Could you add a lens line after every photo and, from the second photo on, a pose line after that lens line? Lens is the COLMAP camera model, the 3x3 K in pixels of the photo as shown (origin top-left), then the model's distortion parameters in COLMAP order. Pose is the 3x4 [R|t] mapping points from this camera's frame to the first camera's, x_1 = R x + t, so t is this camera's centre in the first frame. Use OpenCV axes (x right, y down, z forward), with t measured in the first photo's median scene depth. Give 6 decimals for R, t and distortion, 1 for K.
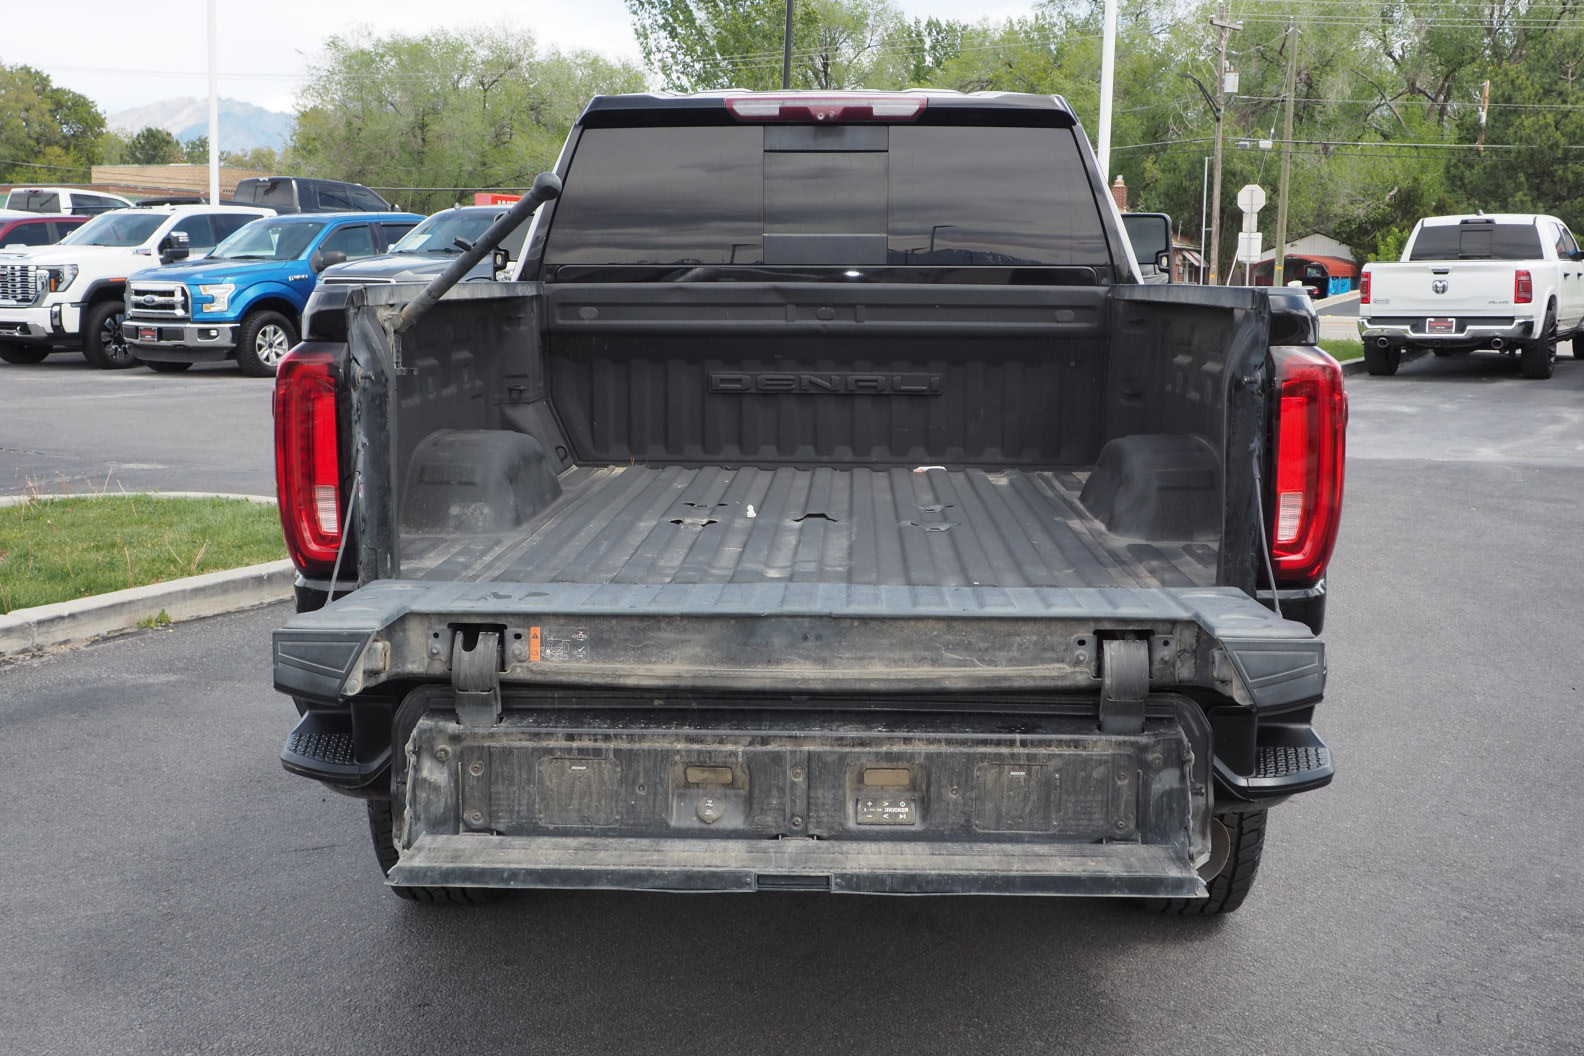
lens RADIAL K [[1749.1, 0, 779.0], [0, 1749.1, 518.4], [0, 0, 1]] dist [0.001018, 0.000000]
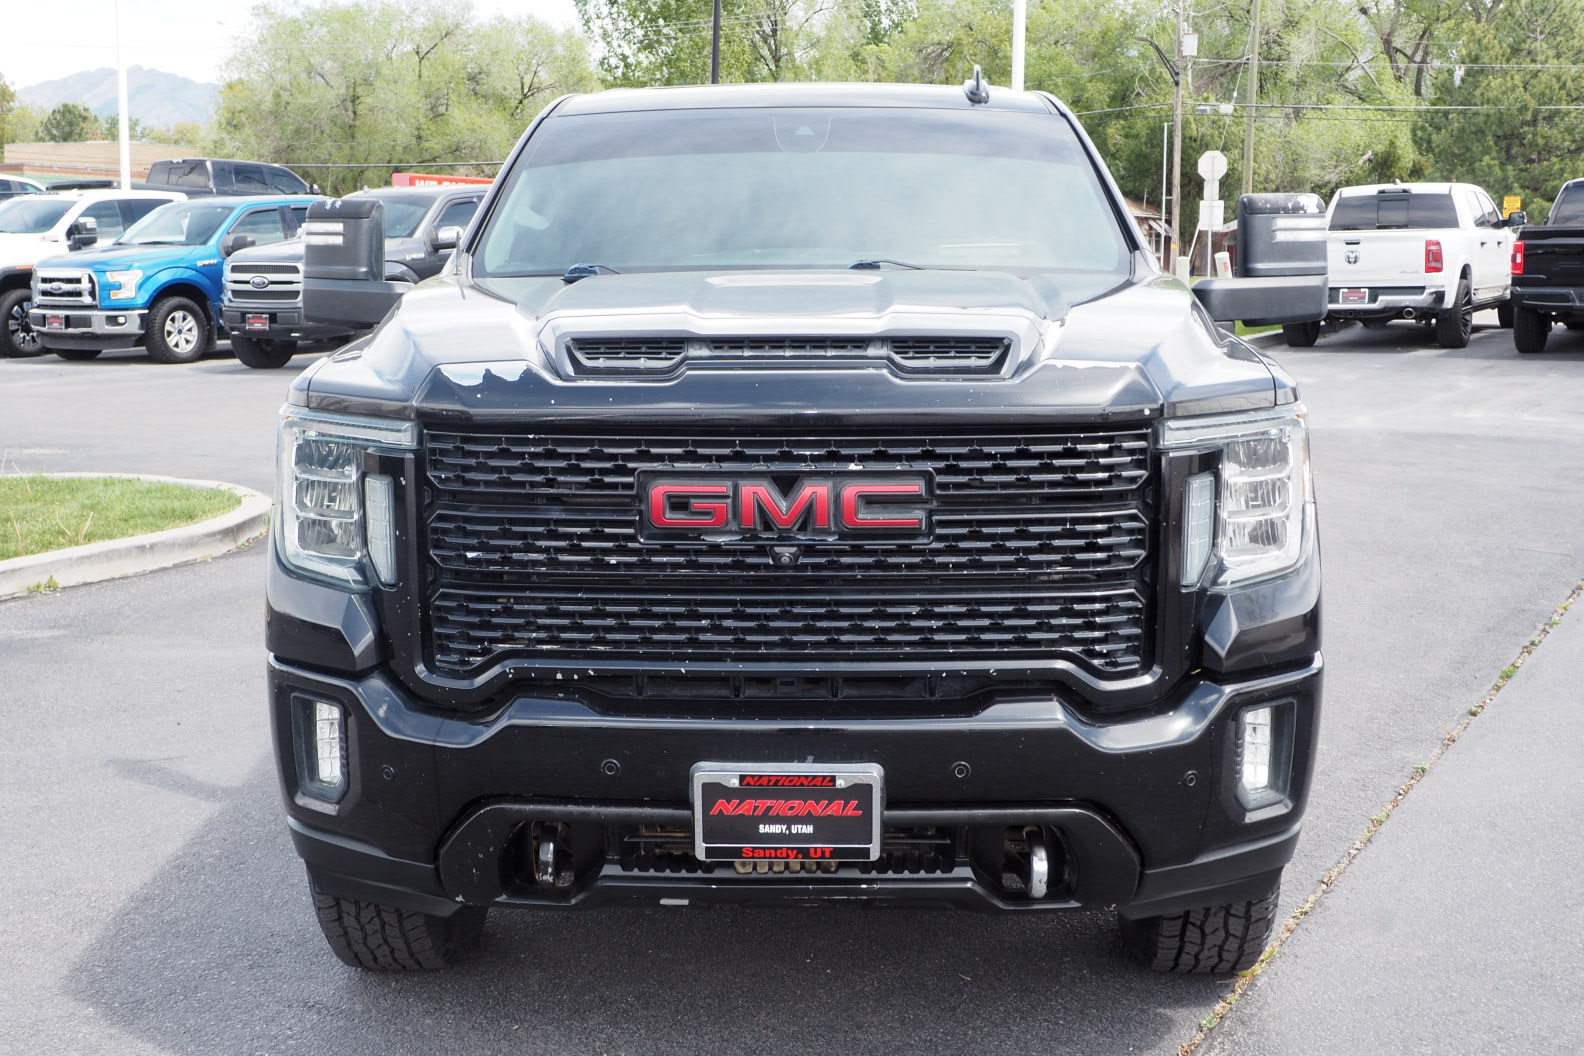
lens RADIAL K [[1920.5, 0, 798.2], [0, 1920.5, 522.6], [0, 0, 1]] dist [0.000640, 0.000000]
pose [[0.999835, -0.014587, 0.010781, 0.047044], [0.014539, 0.999884, 0.004475, 0.009660], [-0.010845, -0.004317, 0.999932, -0.093889]]
